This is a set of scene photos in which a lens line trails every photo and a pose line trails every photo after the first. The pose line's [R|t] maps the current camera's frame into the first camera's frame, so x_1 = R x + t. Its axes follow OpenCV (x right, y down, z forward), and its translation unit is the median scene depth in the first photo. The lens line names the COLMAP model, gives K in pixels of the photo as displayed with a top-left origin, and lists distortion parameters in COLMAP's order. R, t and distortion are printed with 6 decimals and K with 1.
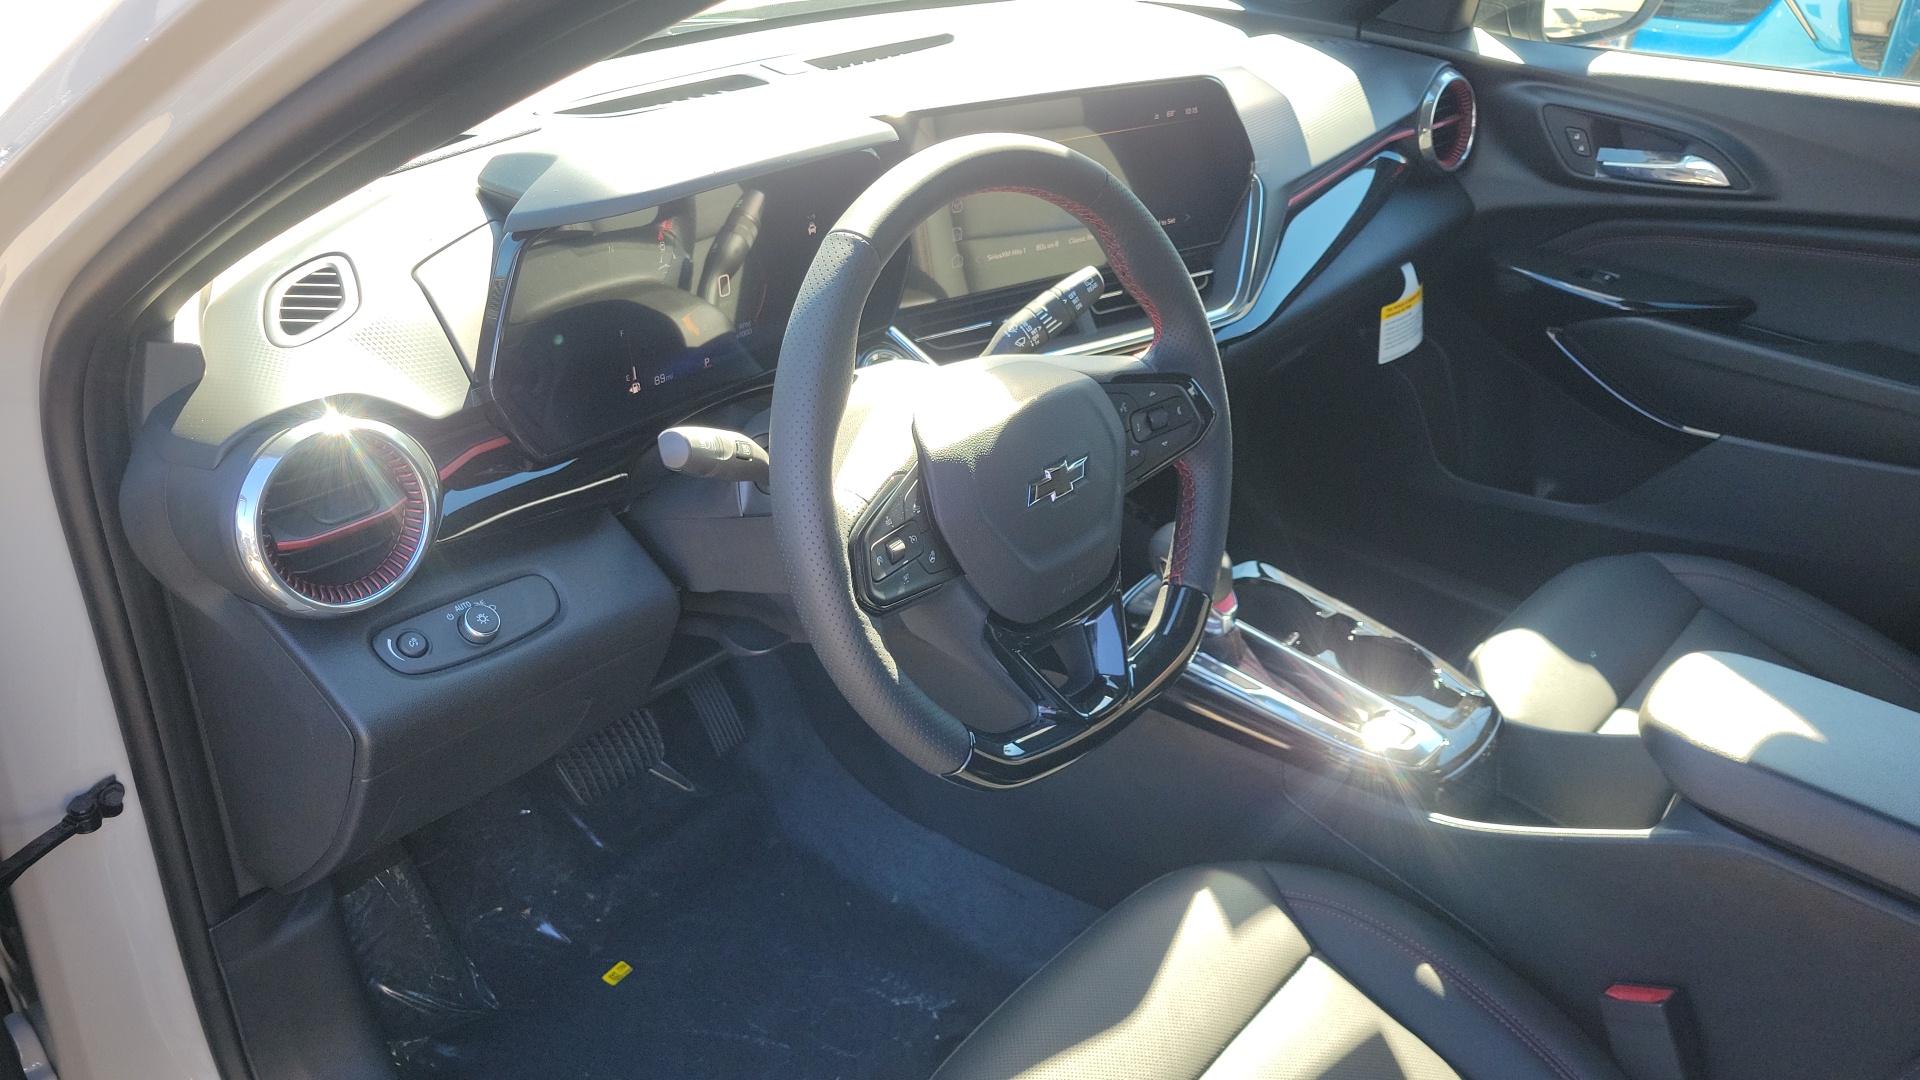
lens RADIAL K [[1460.5, 0, 968.0], [0, 1460.5, 547.4], [0, 0, 1]] dist [0.030888, -0.017979]
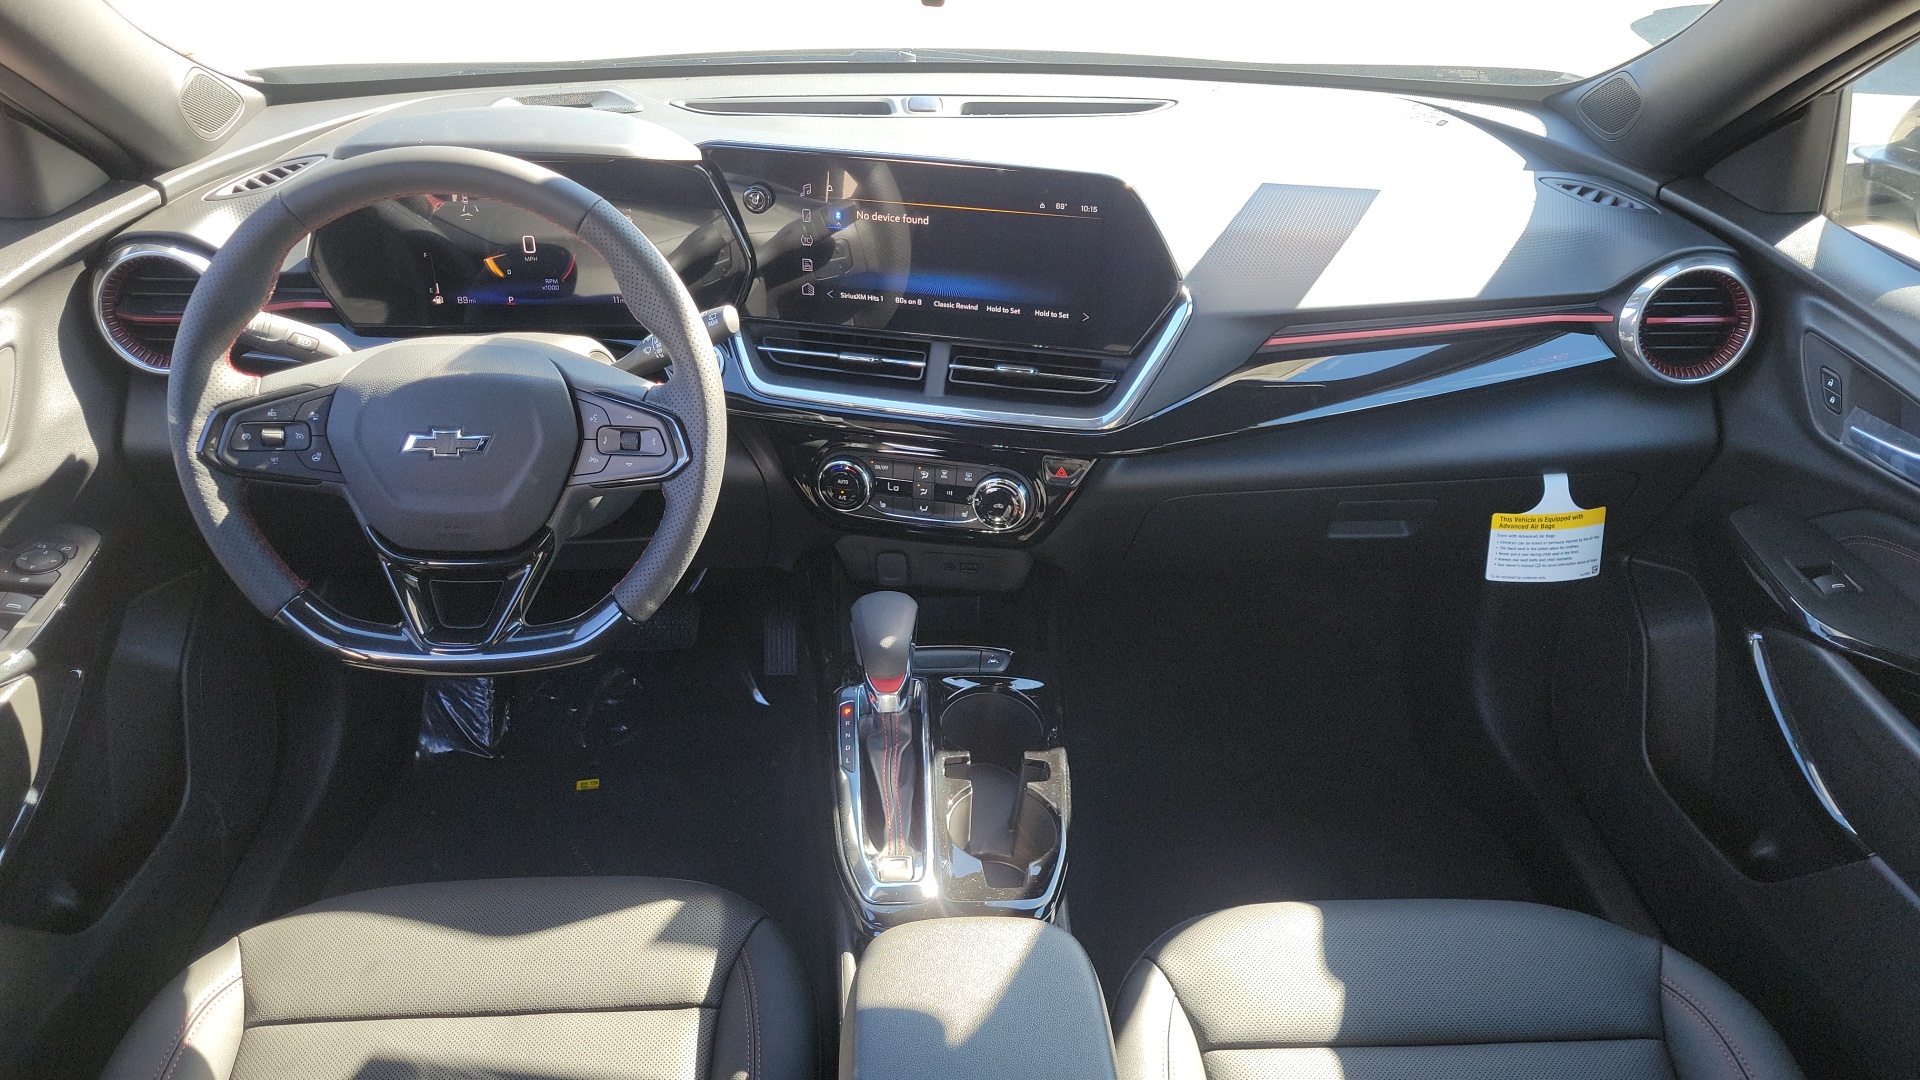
lens RADIAL K [[1460.5, 0, 976.4], [0, 1460.5, 535.5], [0, 0, 1]] dist [0.030888, -0.017979]
pose [[0.698063, 0.346825, -0.626434, 0.890558], [-0.359193, 0.926439, 0.112658, -0.208092], [0.619426, 0.146368, 0.771290, 0.283386]]
